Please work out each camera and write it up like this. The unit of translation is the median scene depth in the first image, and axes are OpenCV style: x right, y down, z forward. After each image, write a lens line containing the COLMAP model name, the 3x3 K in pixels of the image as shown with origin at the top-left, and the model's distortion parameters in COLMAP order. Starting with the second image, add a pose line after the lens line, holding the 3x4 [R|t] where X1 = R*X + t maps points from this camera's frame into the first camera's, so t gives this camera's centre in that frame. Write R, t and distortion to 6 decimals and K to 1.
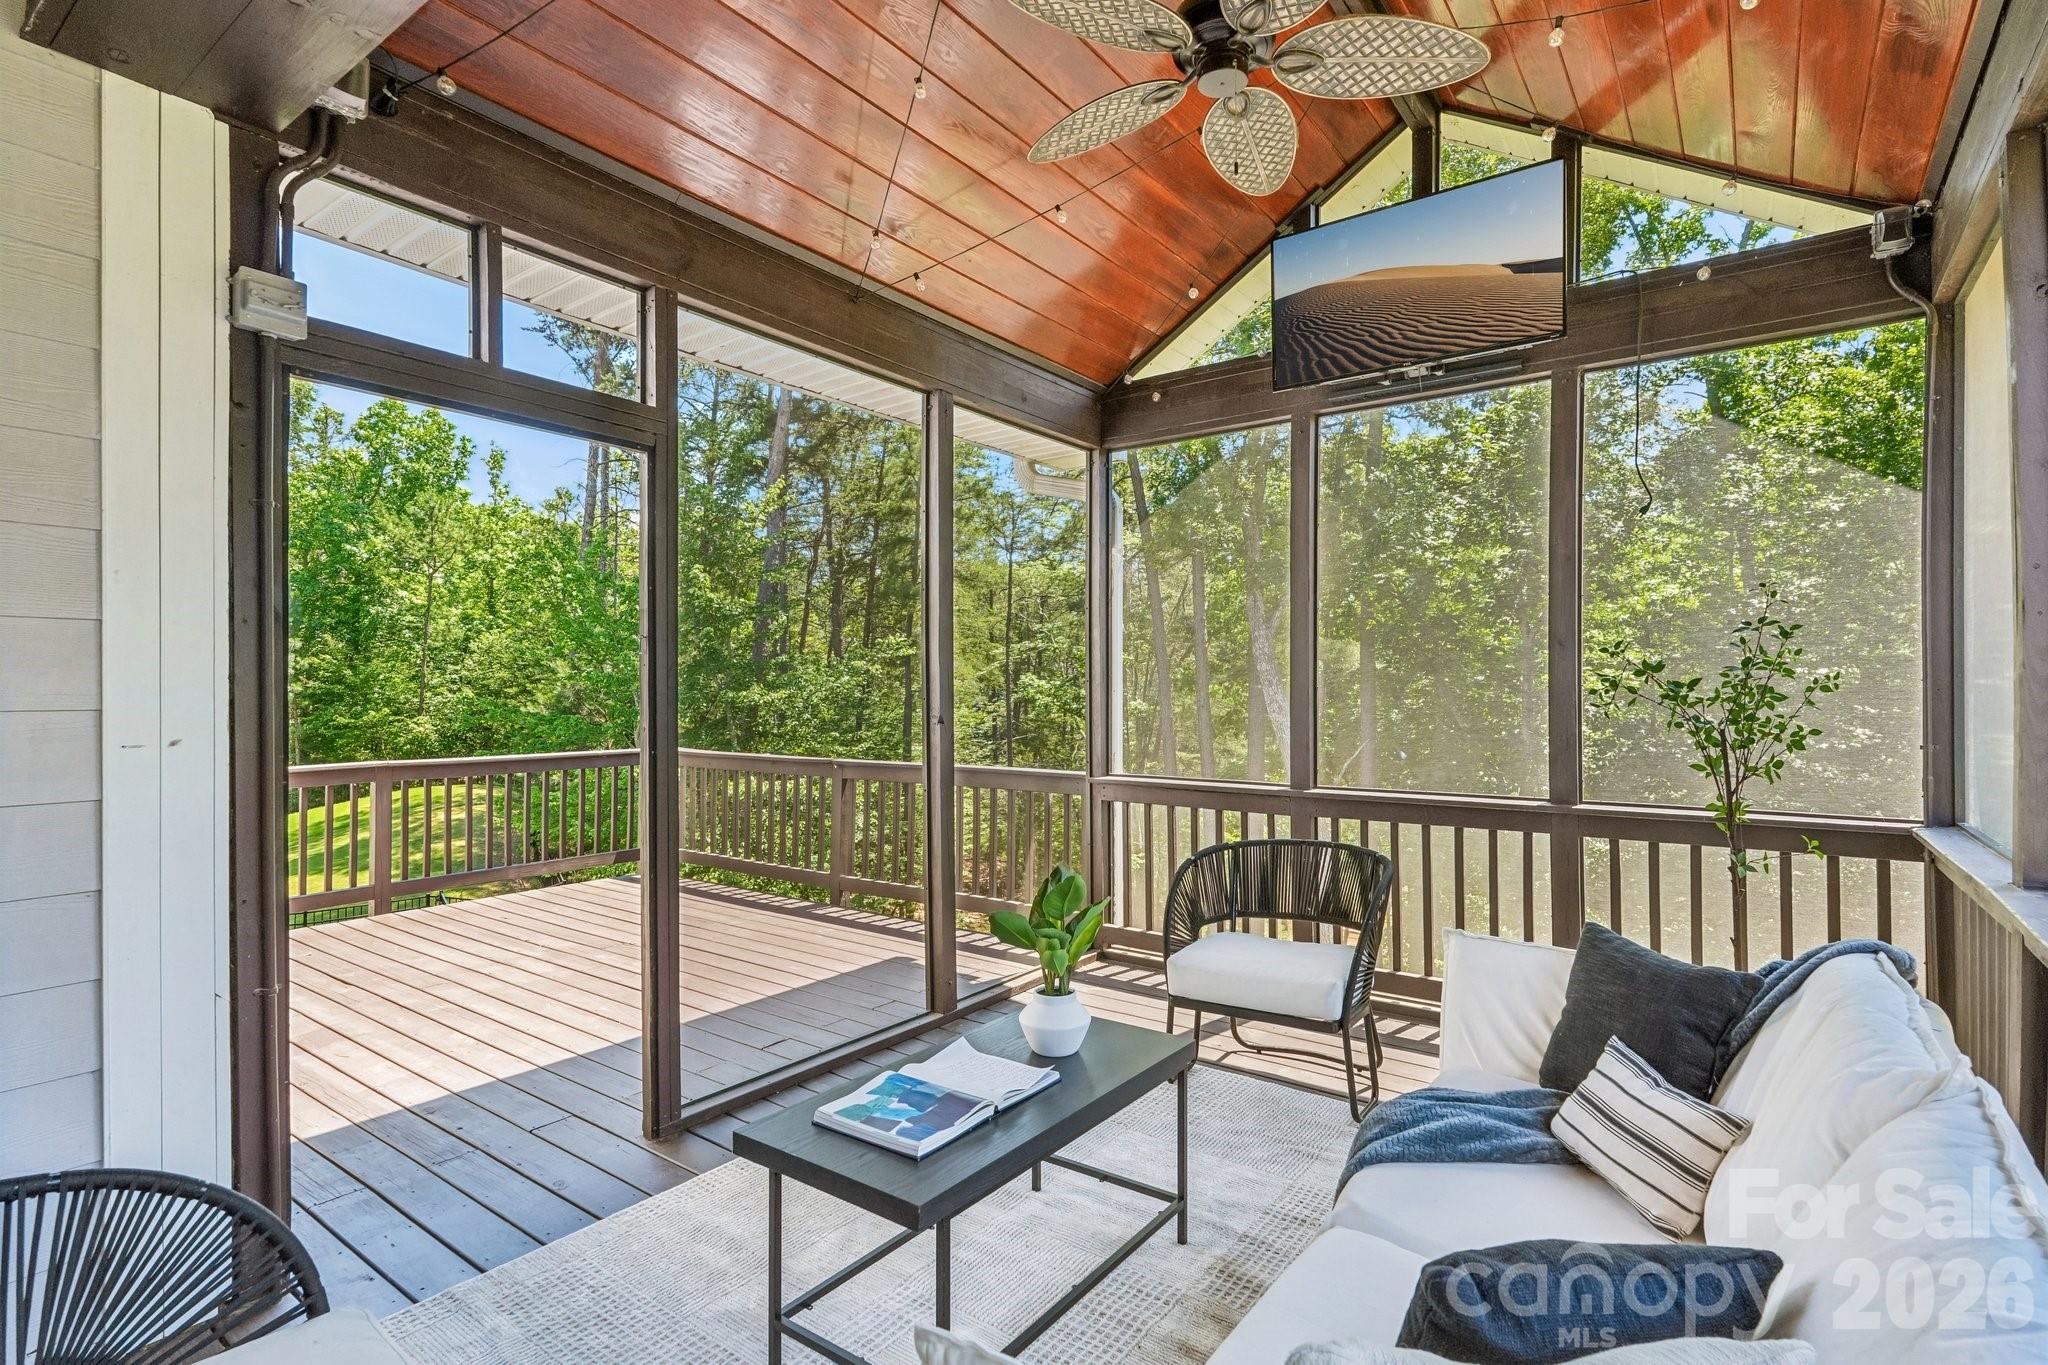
lens RADIAL K [[1019.5, 0, 1017.4], [0, 1019.5, 689.7], [0, 0, 1]] dist [0.005195, -0.000430]
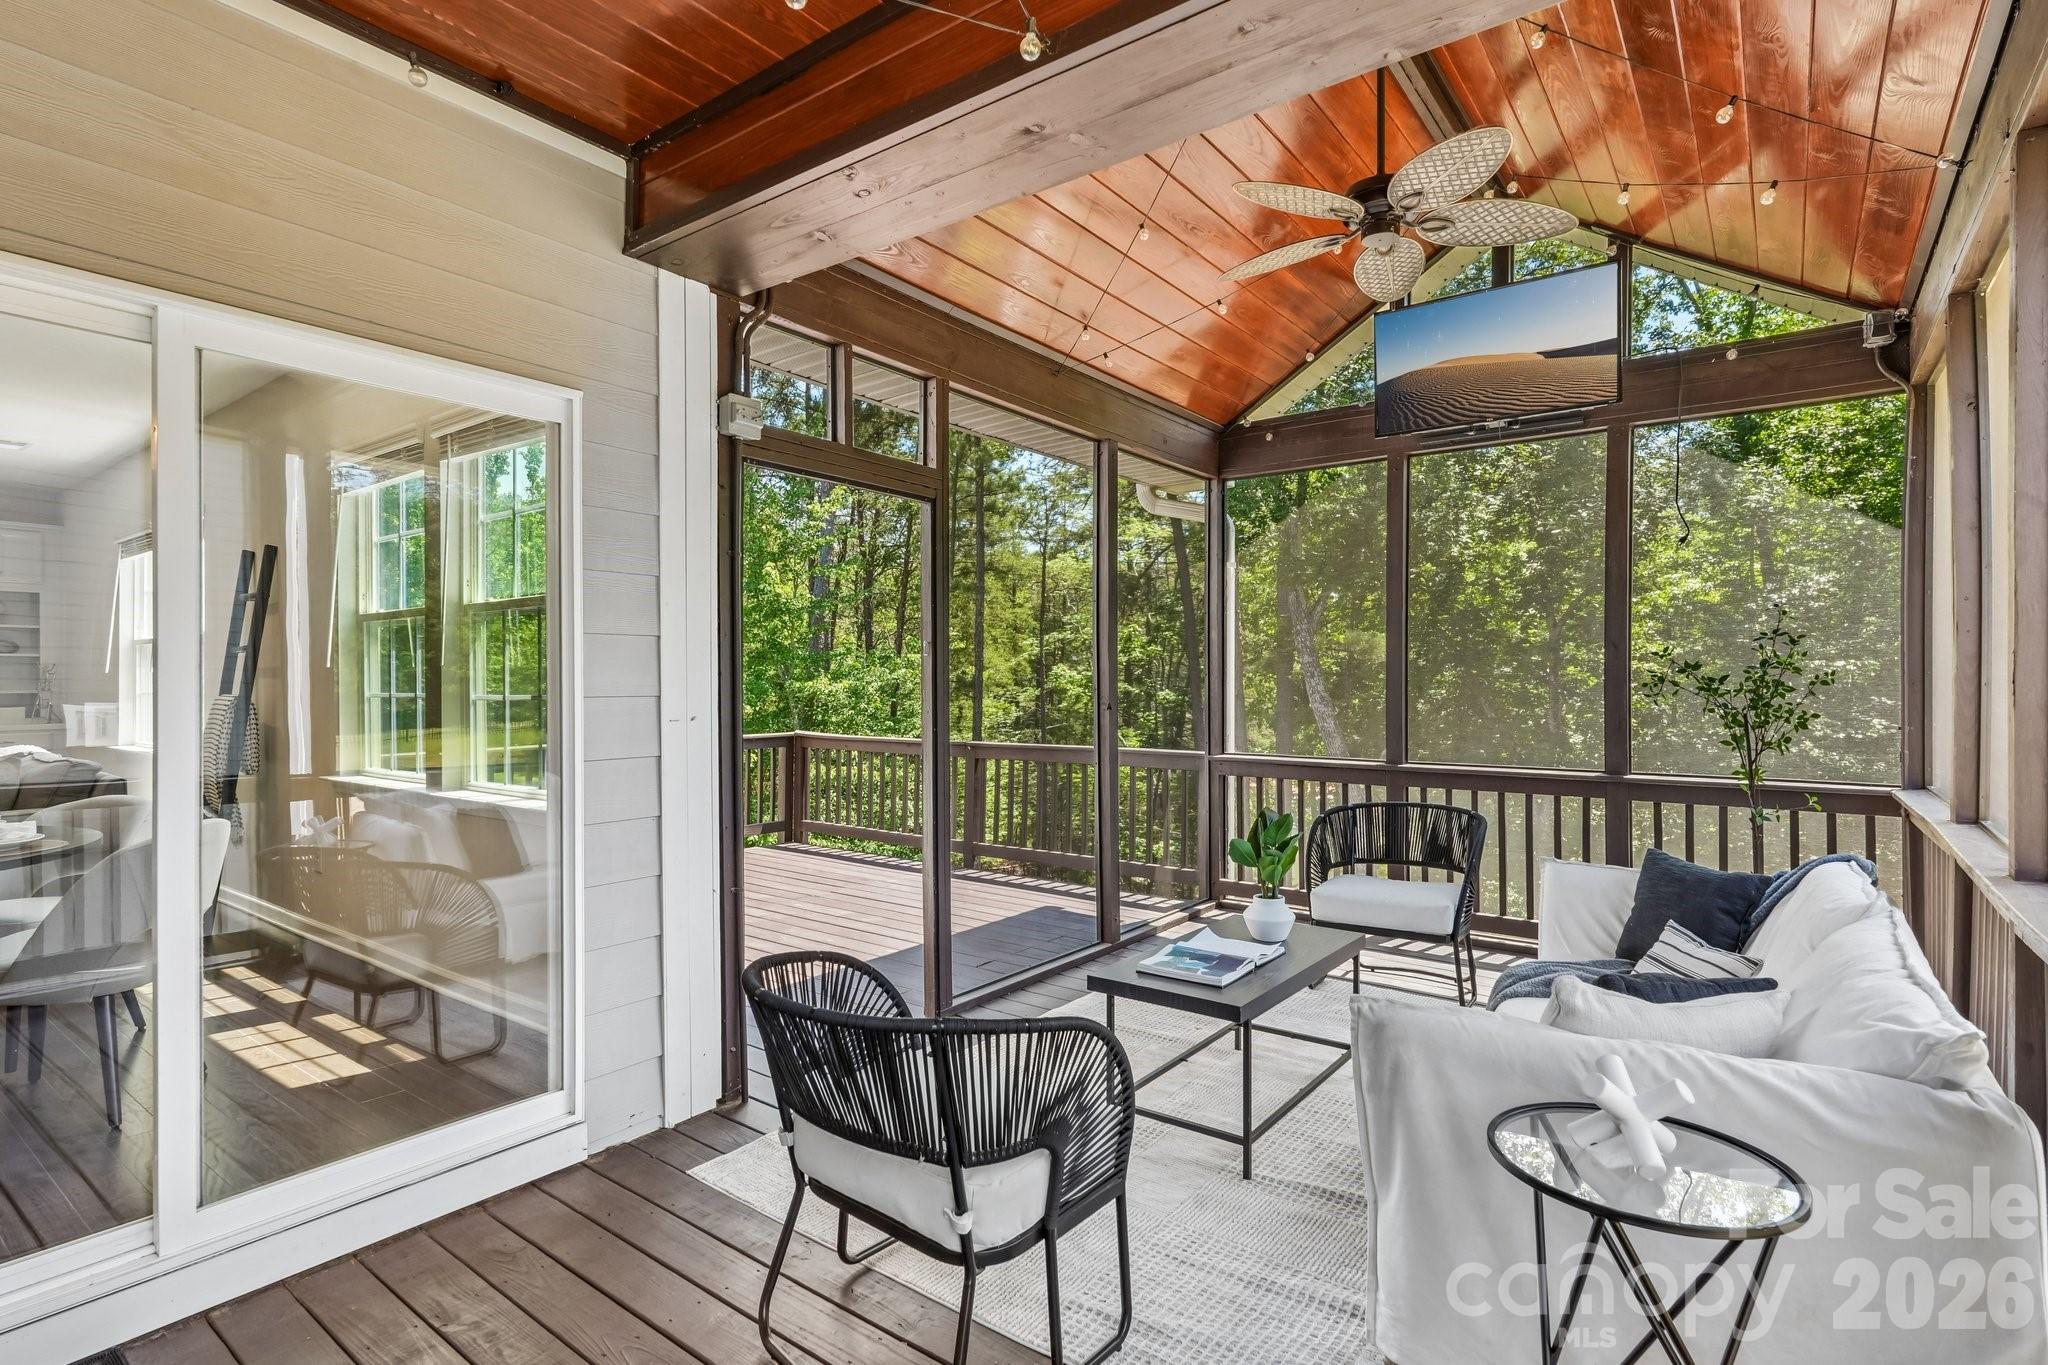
lens RADIAL K [[1019.5, 0, 1025.6], [0, 1019.5, 684.2], [0, 0, 1]] dist [0.005195, -0.000430]
pose [[0.999969, 0.001853, -0.007688, -0.181362], [-0.001821, 0.999989, 0.004222, -0.002552], [0.007696, -0.004208, 0.999962, -0.258409]]
